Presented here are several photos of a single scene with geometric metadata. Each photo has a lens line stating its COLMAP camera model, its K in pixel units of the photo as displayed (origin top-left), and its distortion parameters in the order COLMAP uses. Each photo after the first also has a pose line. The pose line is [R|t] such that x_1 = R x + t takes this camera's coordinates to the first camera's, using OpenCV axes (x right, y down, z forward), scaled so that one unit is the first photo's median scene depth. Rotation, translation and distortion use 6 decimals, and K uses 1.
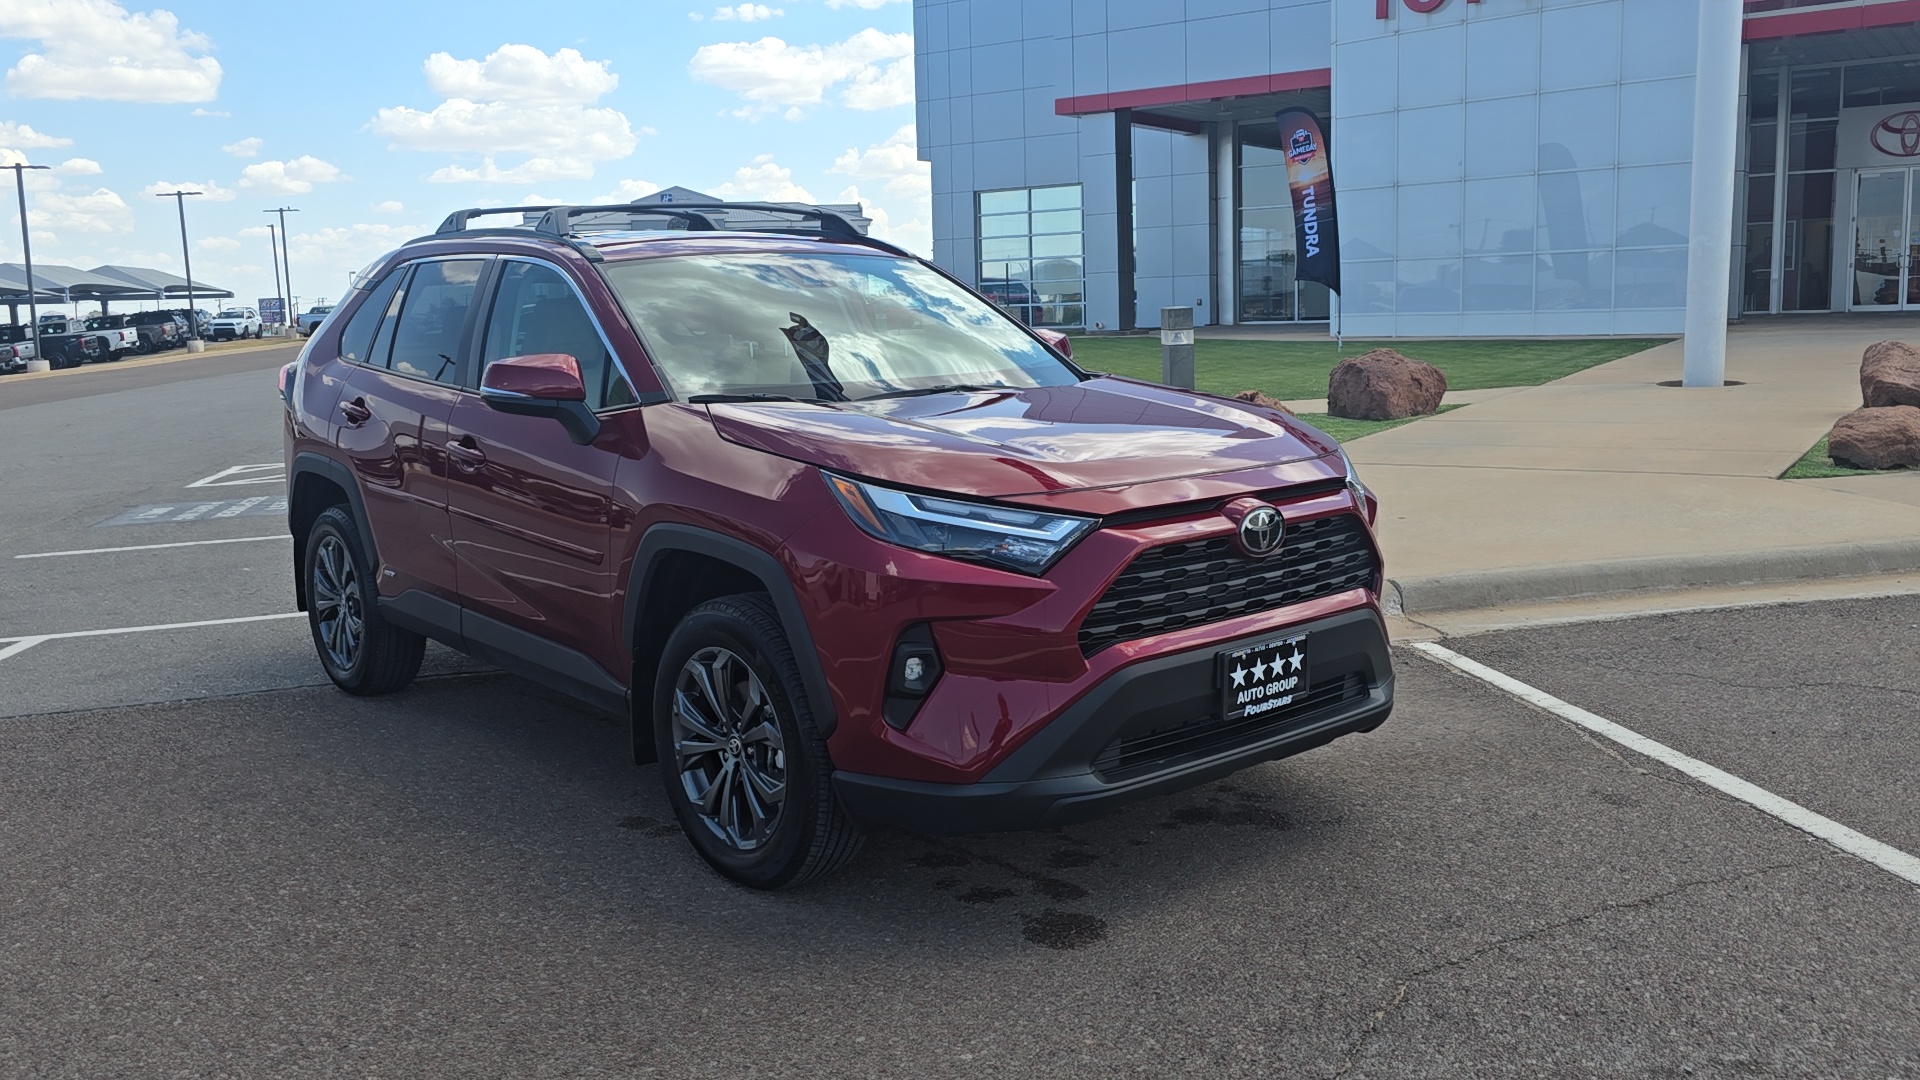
lens RADIAL K [[1599.2, 0, 951.1], [0, 1599.2, 532.8], [0, 0, 1]] dist [0.000500, 0.004734]
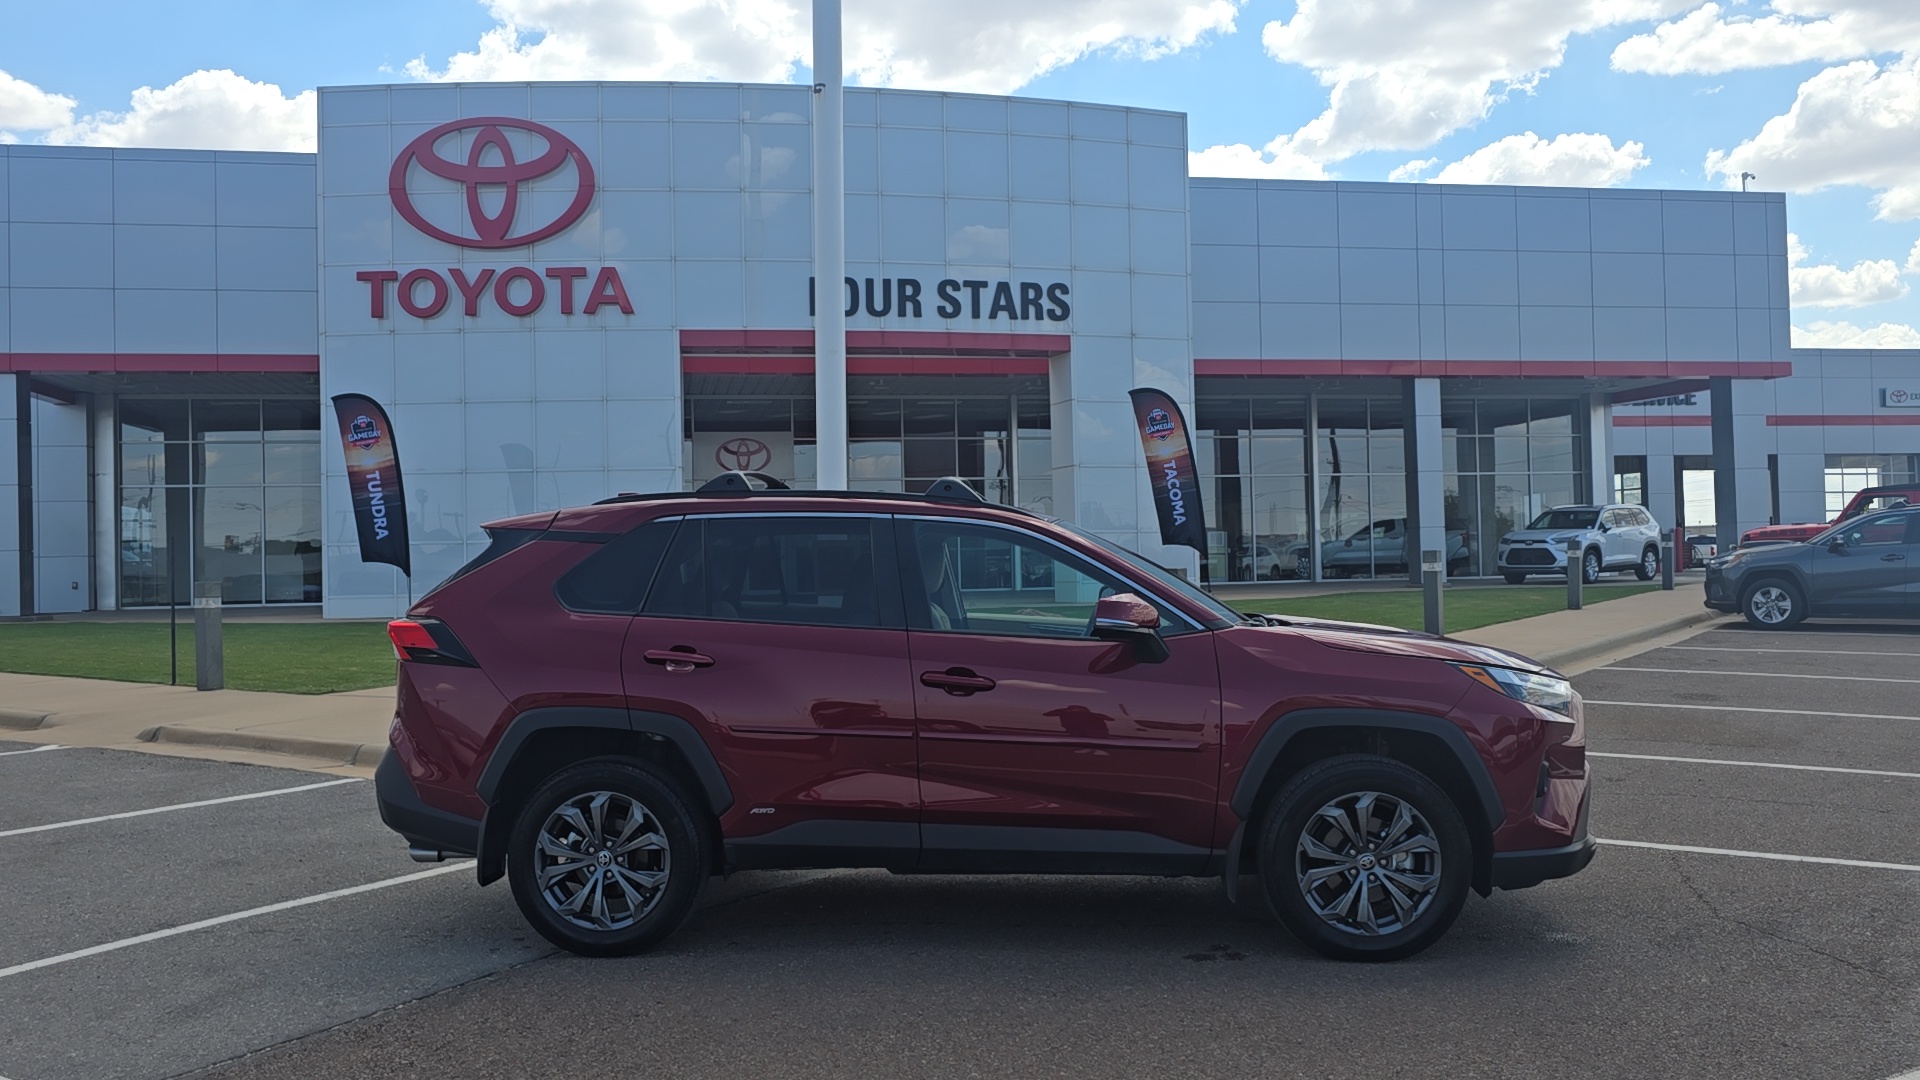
lens RADIAL K [[1599.2, 0, 951.1], [0, 1599.2, 532.8], [0, 0, 1]] dist [0.000500, 0.004734]
pose [[0.700232, 0.030148, 0.713278, -0.255693], [0.098784, 0.985406, -0.138626, 0.000980], [-0.707048, 0.167531, 0.687035, 0.042405]]
